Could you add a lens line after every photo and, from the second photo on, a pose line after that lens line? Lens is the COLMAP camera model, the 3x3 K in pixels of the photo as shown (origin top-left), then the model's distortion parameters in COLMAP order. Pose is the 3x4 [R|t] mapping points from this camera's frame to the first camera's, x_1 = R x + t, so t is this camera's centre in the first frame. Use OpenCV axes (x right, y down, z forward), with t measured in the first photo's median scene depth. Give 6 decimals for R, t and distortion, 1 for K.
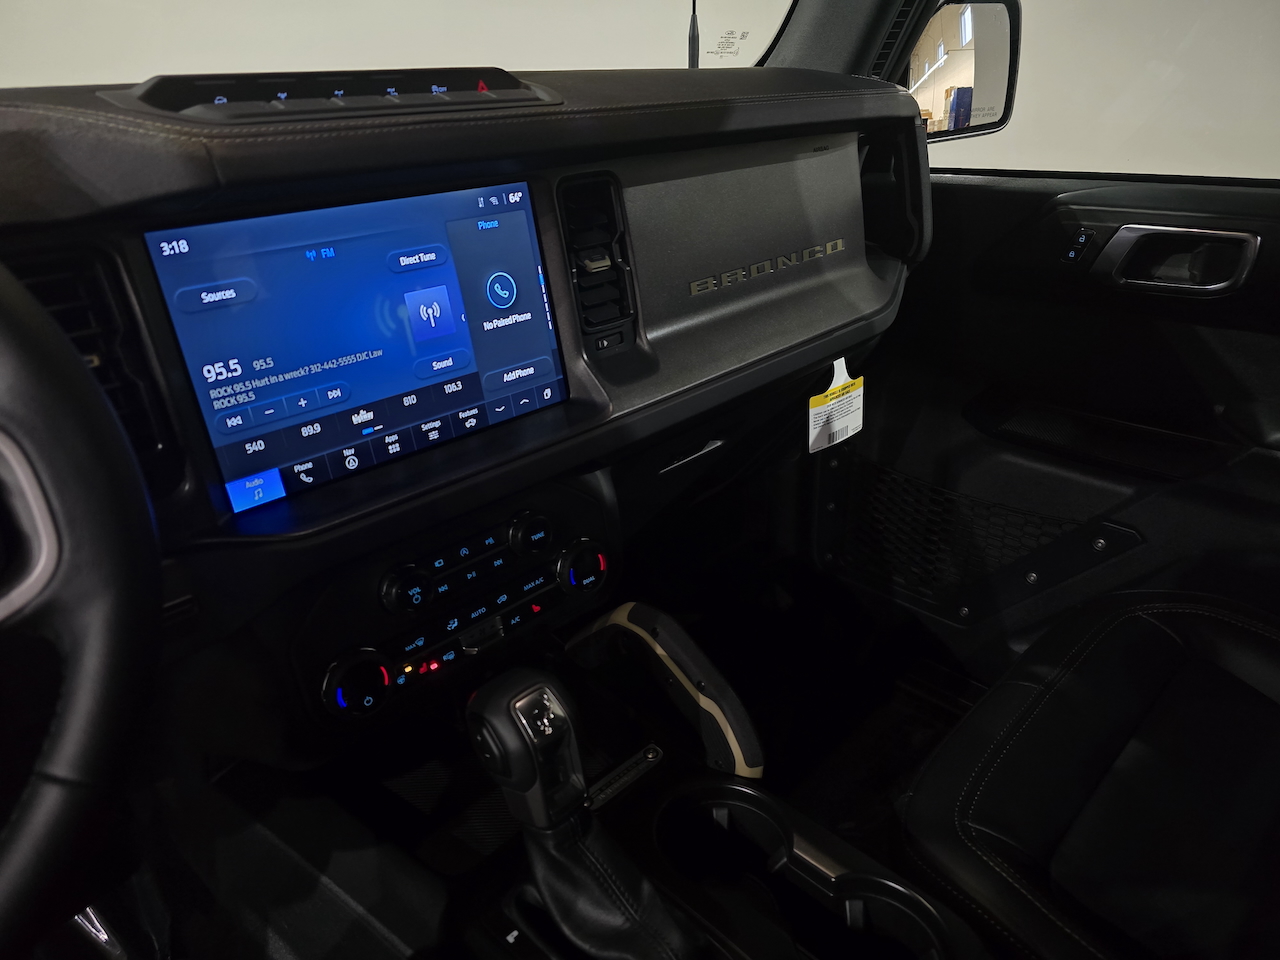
lens RADIAL K [[879.1, 0, 649.4], [0, 879.1, 476.3], [0, 0, 1]] dist [0.048281, -0.034244]
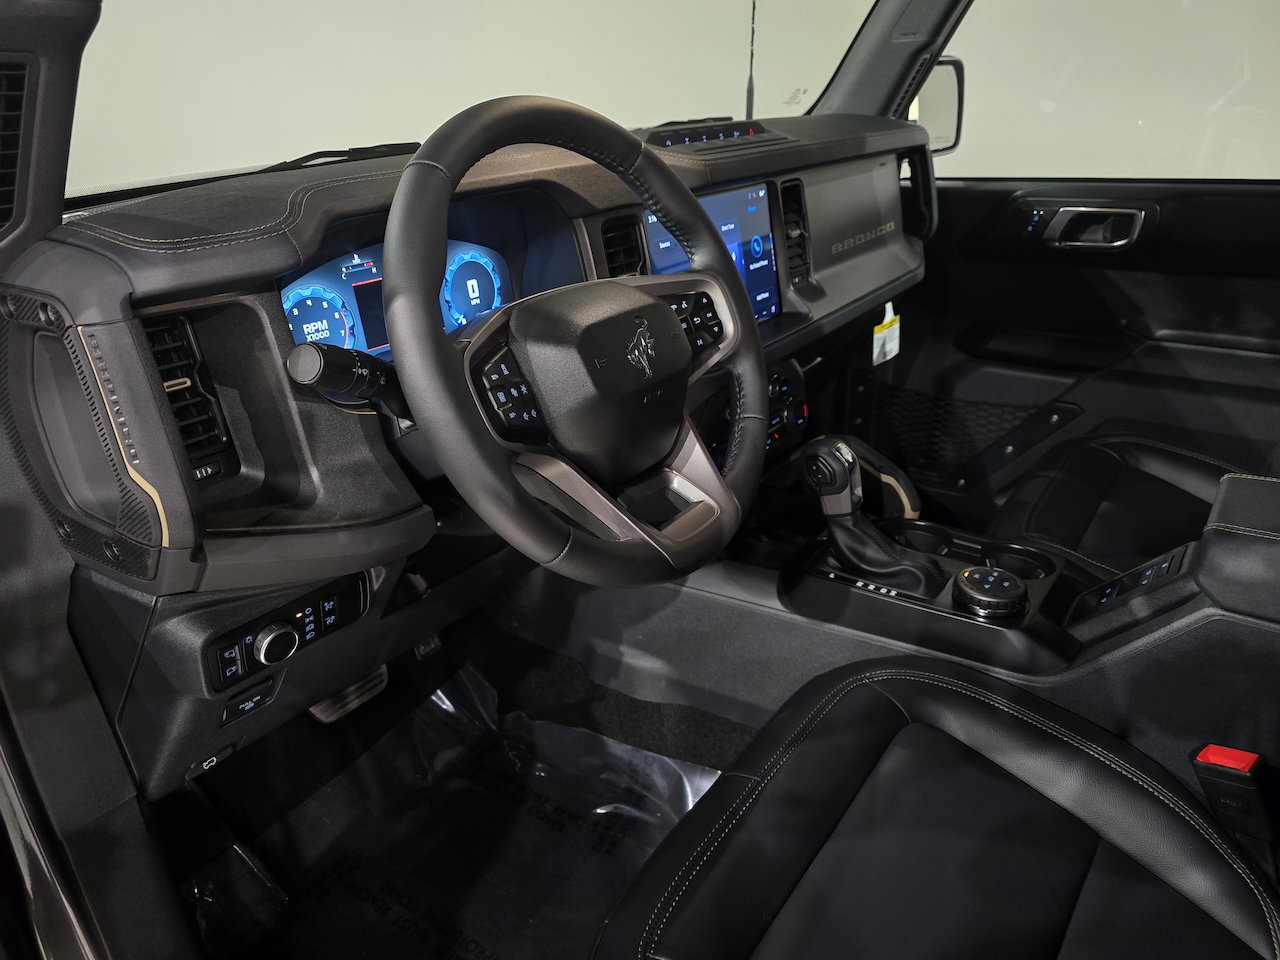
lens RADIAL K [[879.1, 0, 642.8], [0, 879.1, 473.9], [0, 0, 1]] dist [0.048281, -0.034244]
pose [[0.989318, -0.062967, 0.131472, -0.612135], [0.066886, 0.997432, -0.025601, 0.249996], [-0.129522, 0.034121, 0.990989, -0.637848]]
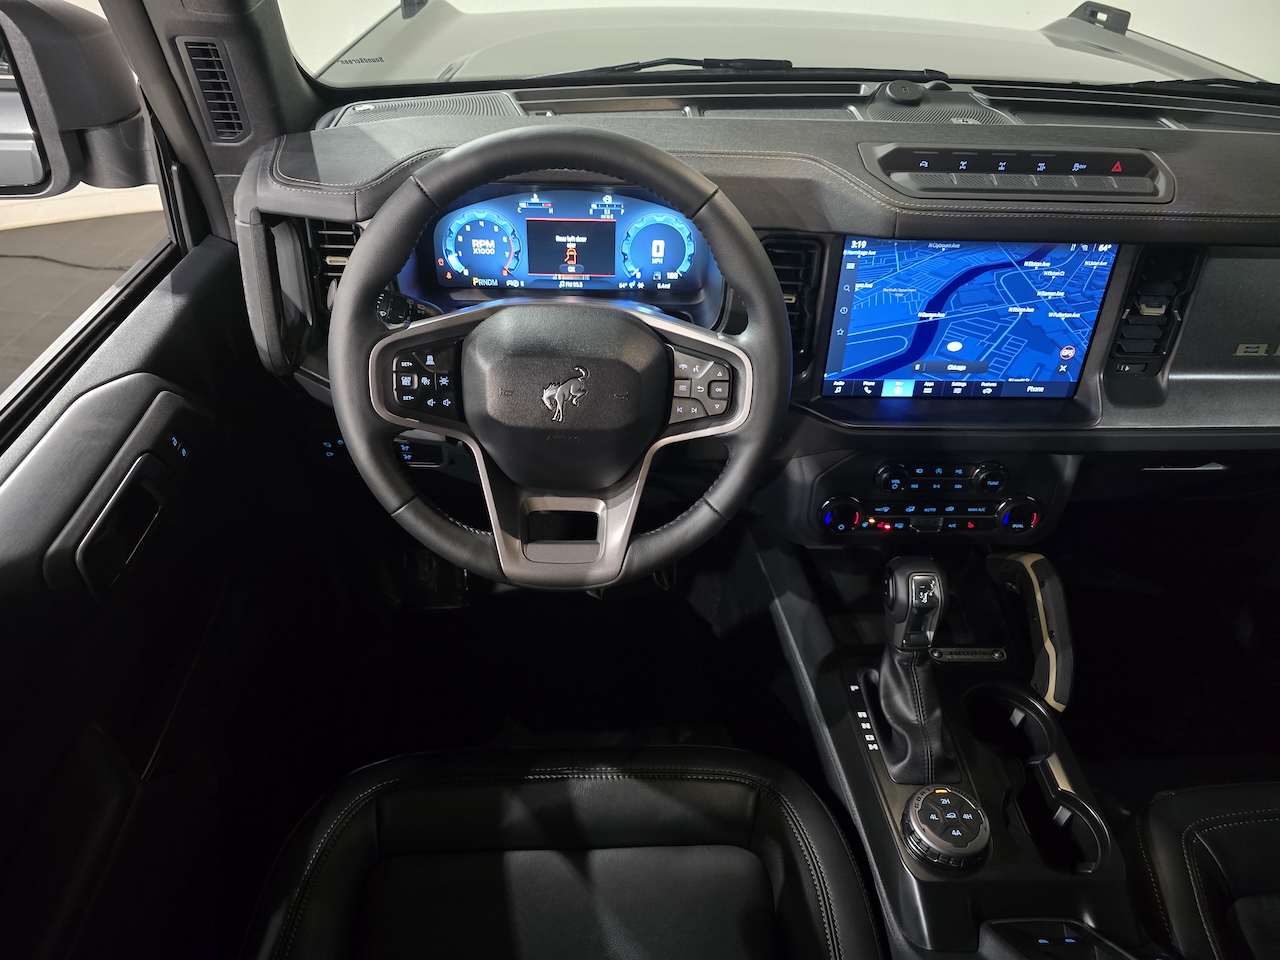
lens RADIAL K [[879.1, 0, 631.1], [0, 879.1, 486.9], [0, 0, 1]] dist [0.048281, -0.034244]
pose [[0.727049, 0.476210, -0.494594, 0.150342], [-0.344588, 0.876159, 0.337052, -0.197144], [0.593851, -0.074622, 0.801107, -0.468357]]
